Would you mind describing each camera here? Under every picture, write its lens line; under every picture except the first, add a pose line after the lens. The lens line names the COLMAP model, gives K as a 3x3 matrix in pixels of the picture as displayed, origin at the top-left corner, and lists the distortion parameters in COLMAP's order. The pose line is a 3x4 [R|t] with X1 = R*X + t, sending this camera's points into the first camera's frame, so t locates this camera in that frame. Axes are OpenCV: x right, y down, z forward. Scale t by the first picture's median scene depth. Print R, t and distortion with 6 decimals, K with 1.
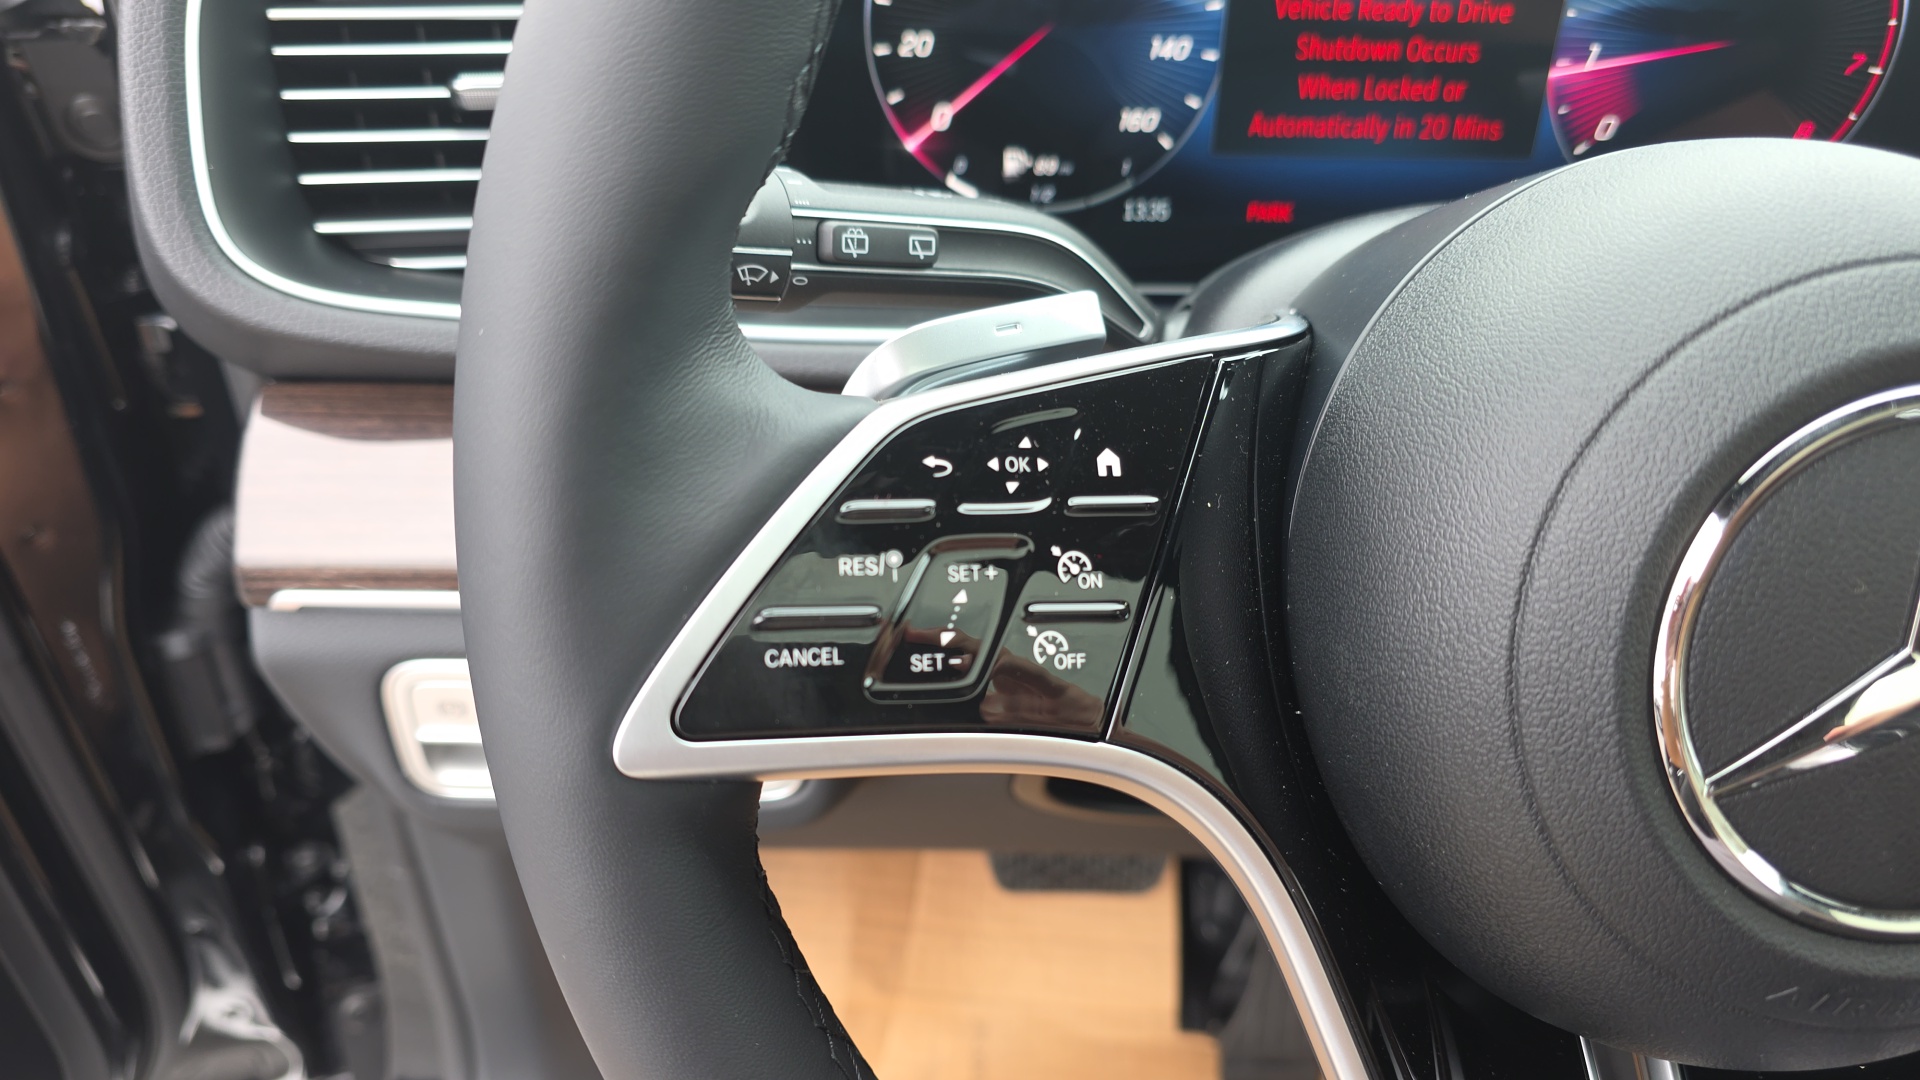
lens RADIAL K [[1310.1, 0, 951.1], [0, 1310.1, 552.0], [0, 0, 1]] dist [0.053567, -0.059297]
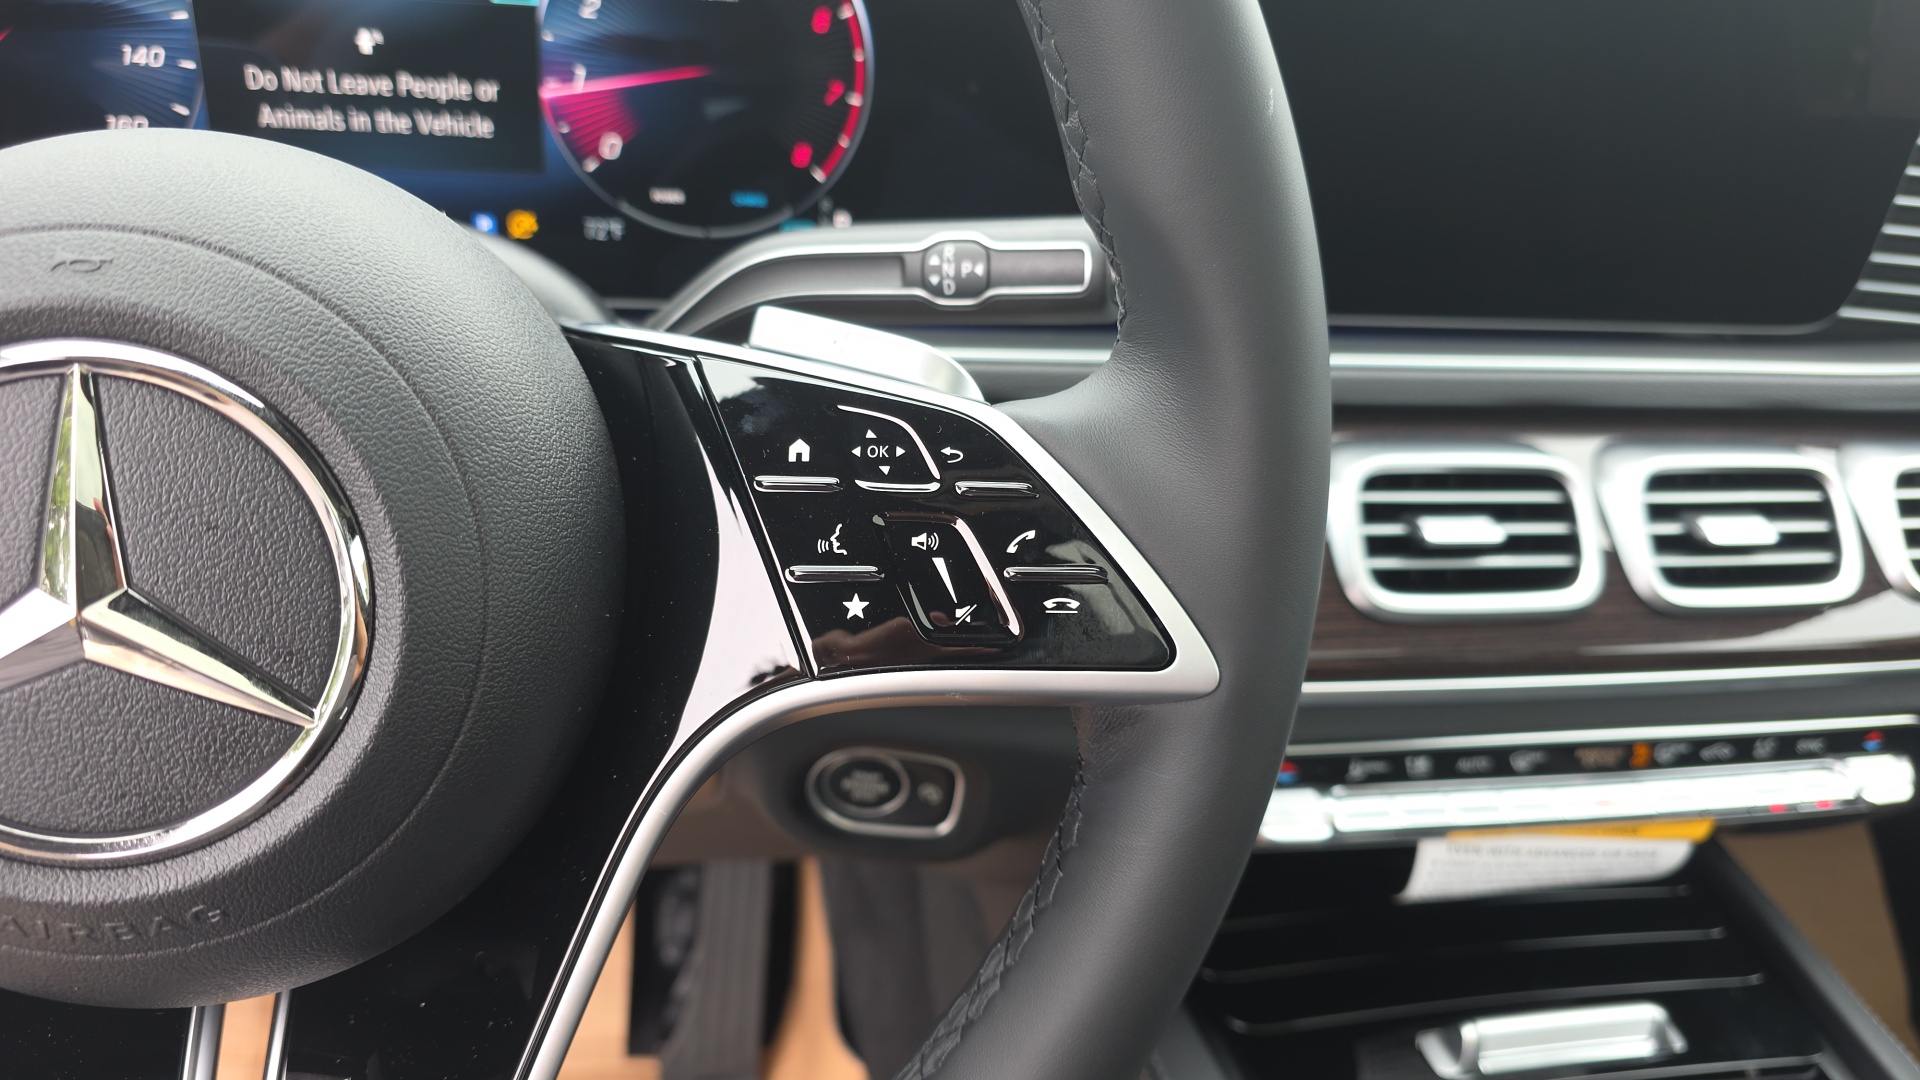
lens RADIAL K [[1350.8, 0, 940.4], [0, 1350.8, 548.5], [0, 0, 1]] dist [0.004145, -0.026379]
pose [[0.983245, -0.024674, 0.180611, 0.561050], [0.031173, 0.998962, -0.033229, 0.046905], [-0.179604, 0.038303, 0.982993, -0.103204]]
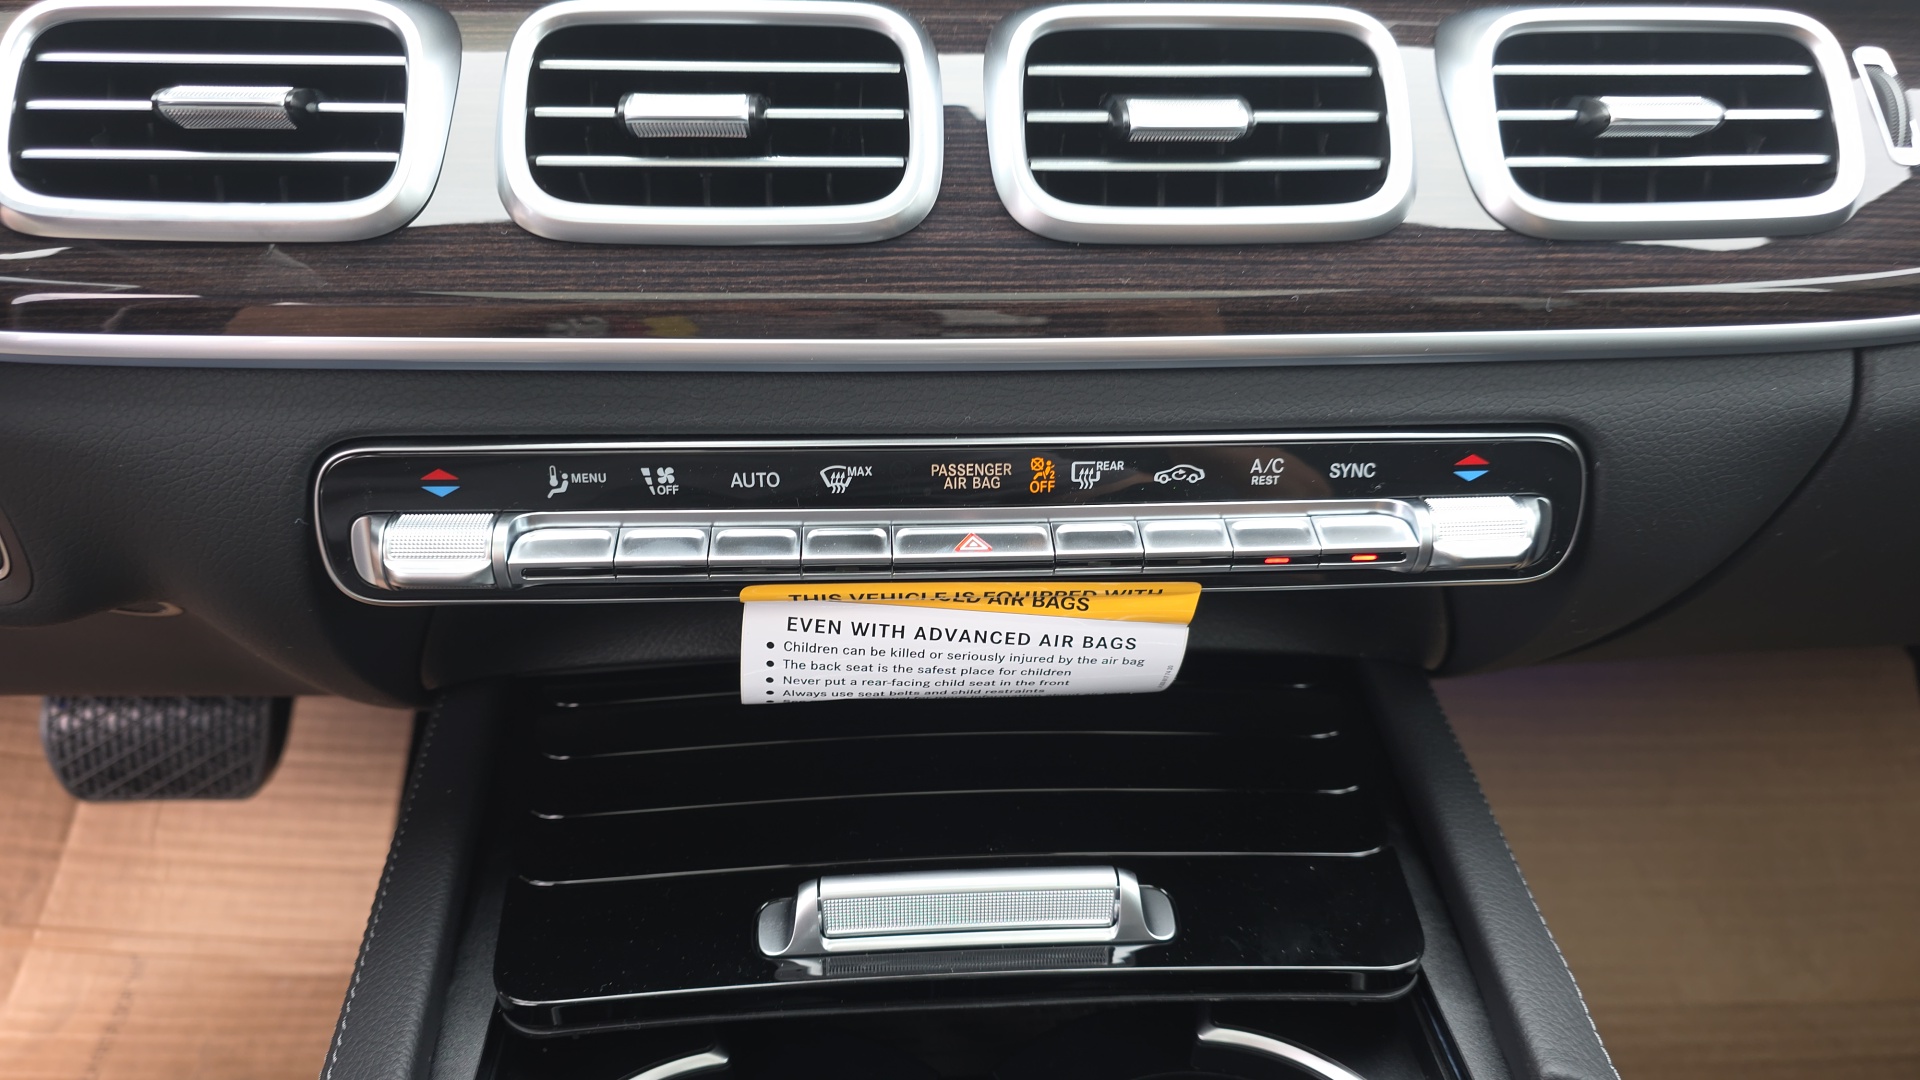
lens RADIAL K [[1310.1, 0, 967.0], [0, 1310.1, 542.2], [0, 0, 1]] dist [0.053567, -0.059297]
pose [[0.998614, -0.029853, 0.043353, 1.344392], [0.031085, 0.999124, -0.028014, 0.279584], [-0.042479, 0.029323, 0.998667, 0.234493]]
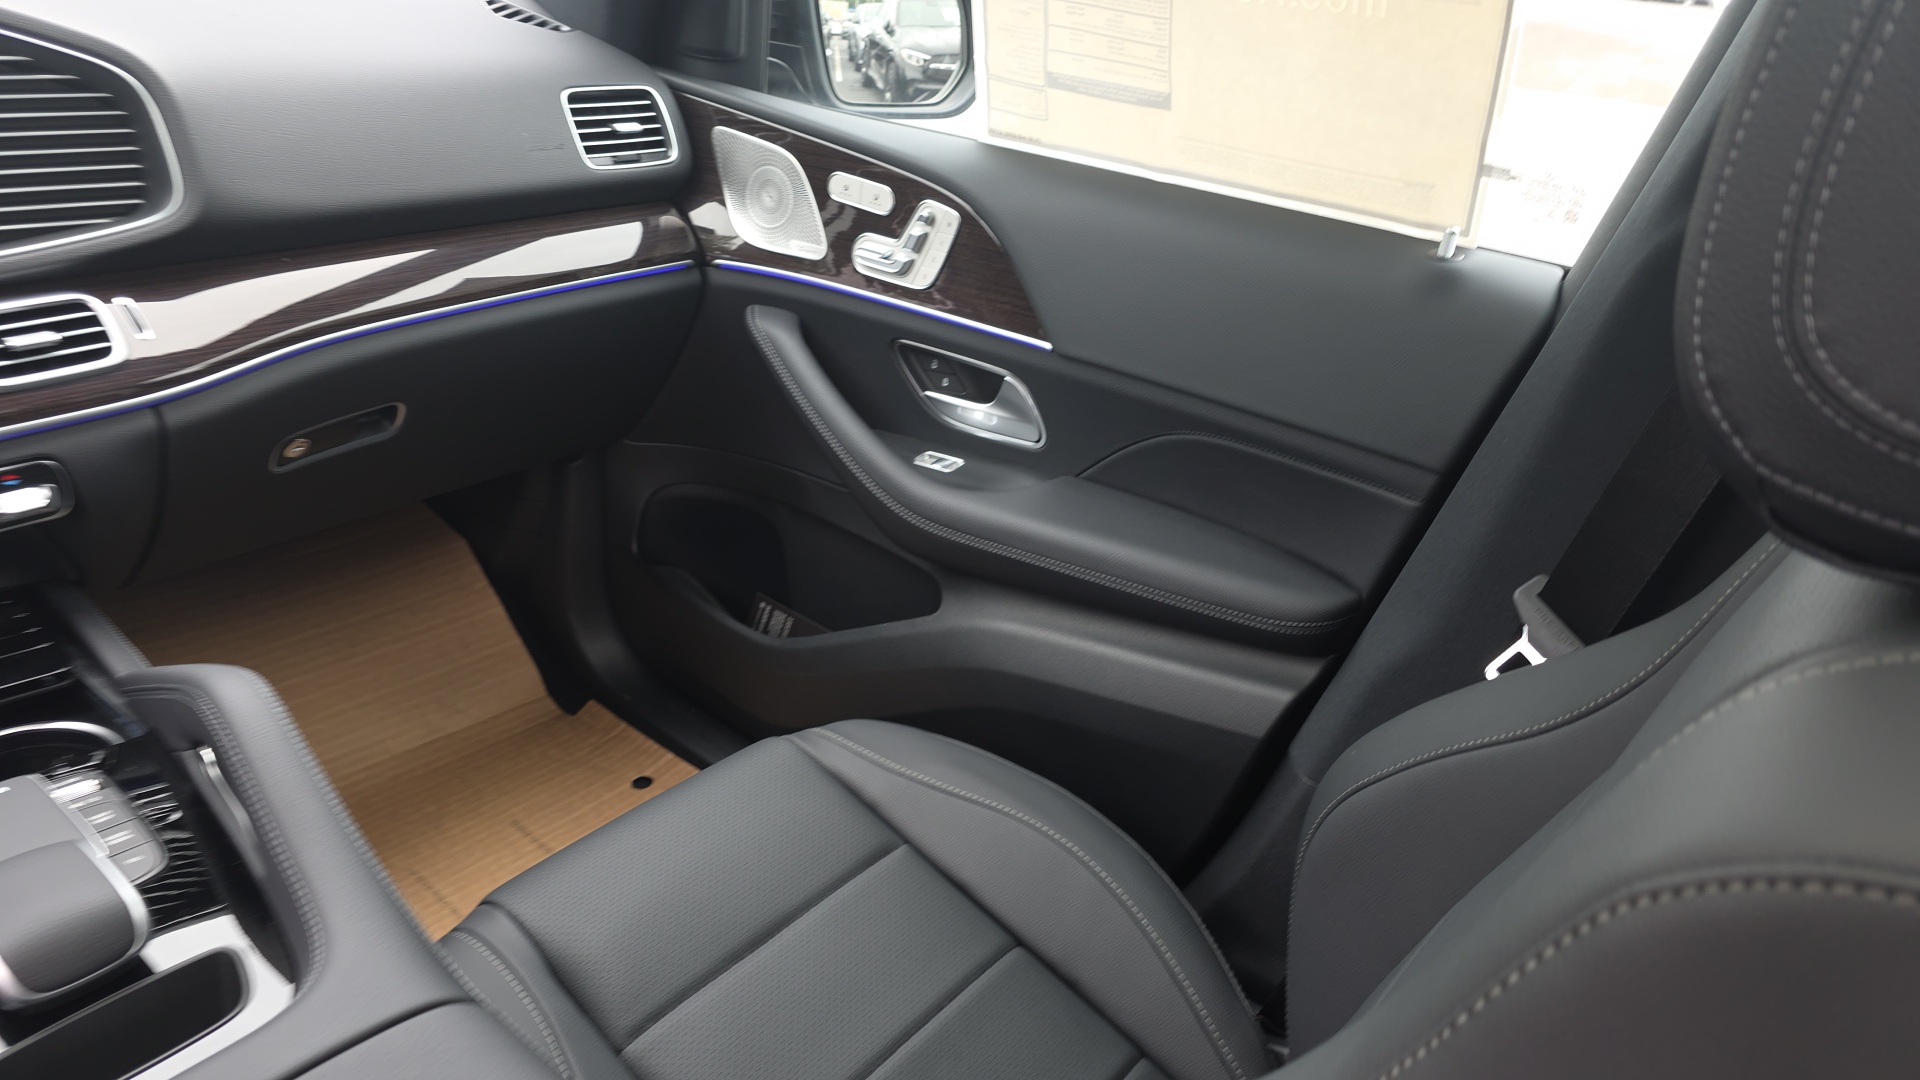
lens RADIAL K [[1310.1, 0, 959.9], [0, 1310.1, 607.5], [0, 0, 1]] dist [0.053567, -0.059297]
pose [[0.635359, -0.334241, 0.696134, 1.093253], [0.341527, 0.930142, 0.134887, 0.659049], [-0.692588, 0.152047, 0.705127, -1.564793]]
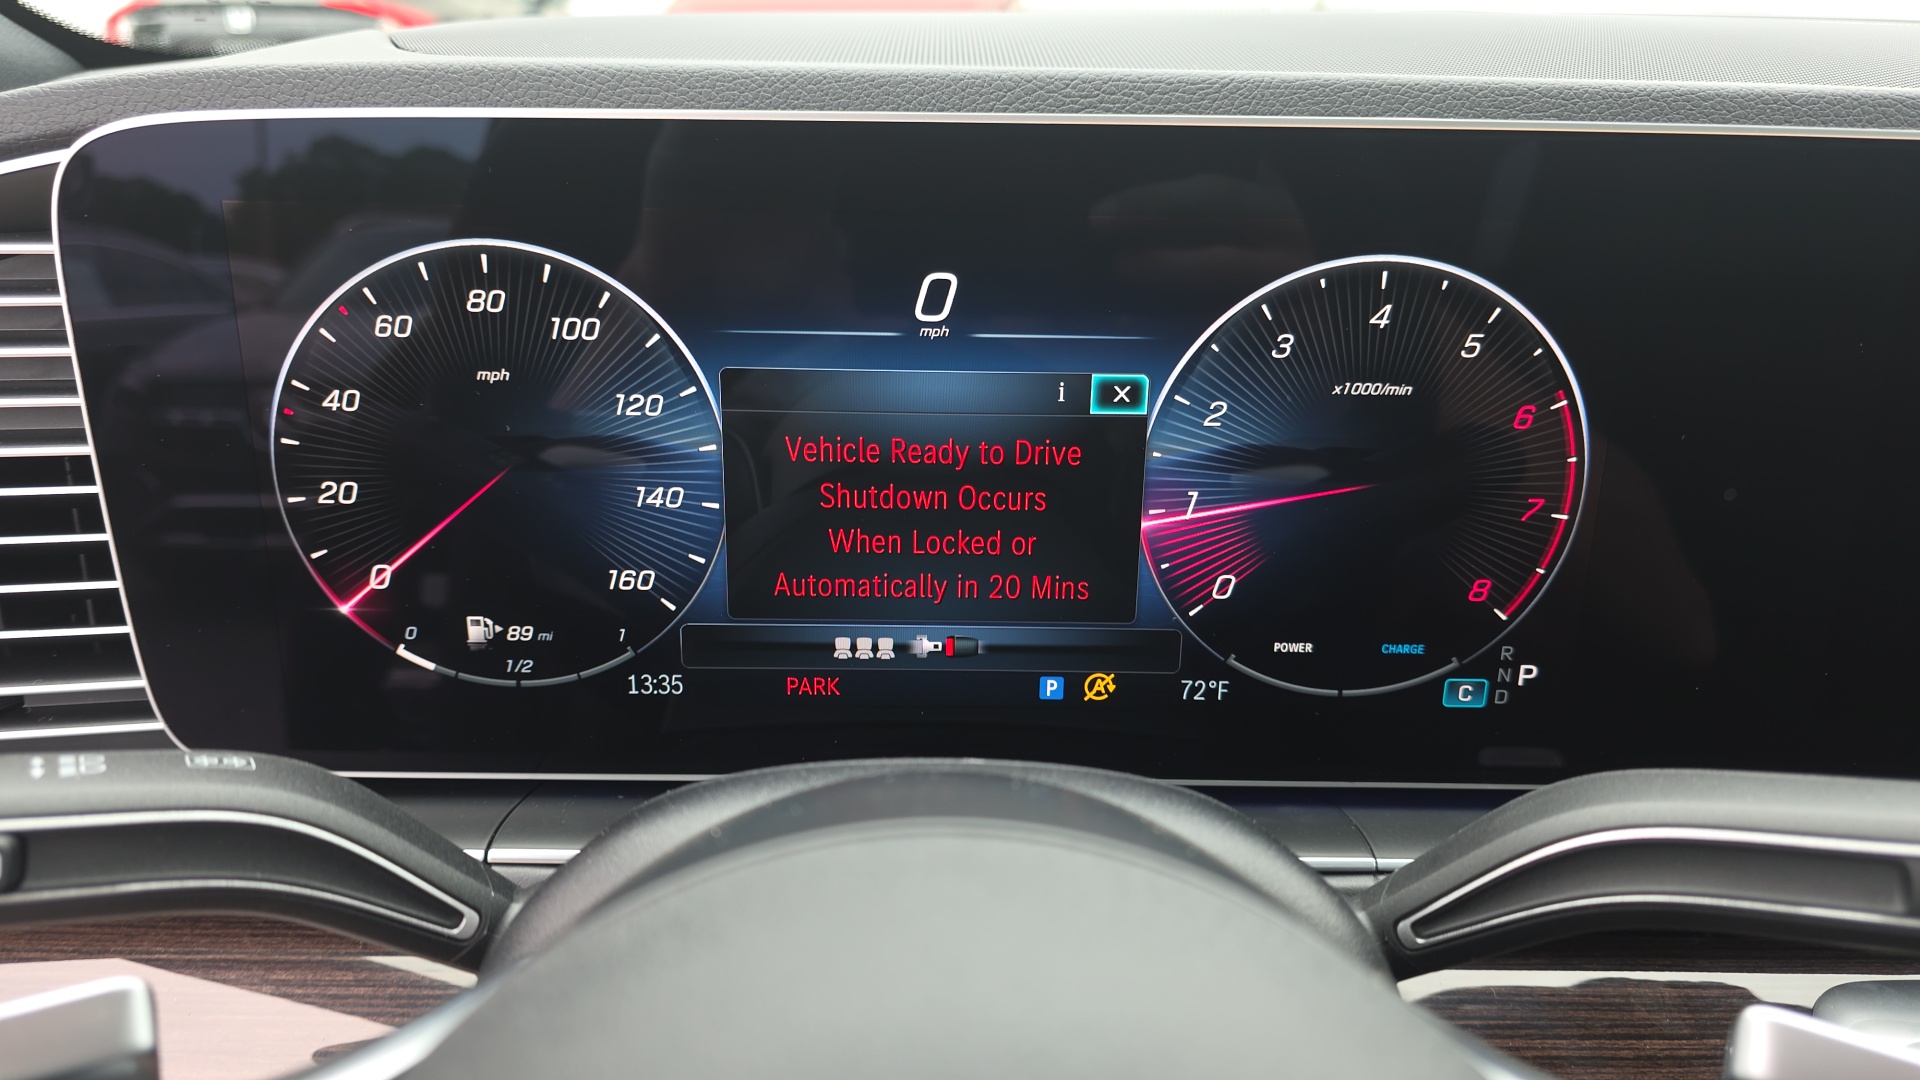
lens RADIAL K [[1310.1, 0, 953.4], [0, 1310.1, 542.9], [0, 0, 1]] dist [0.053567, -0.059297]
pose [[0.999982, -0.002616, -0.005374, 0.342840], [0.001399, 0.976581, -0.215147, -0.179834], [0.005811, 0.215136, 0.976567, 0.226182]]
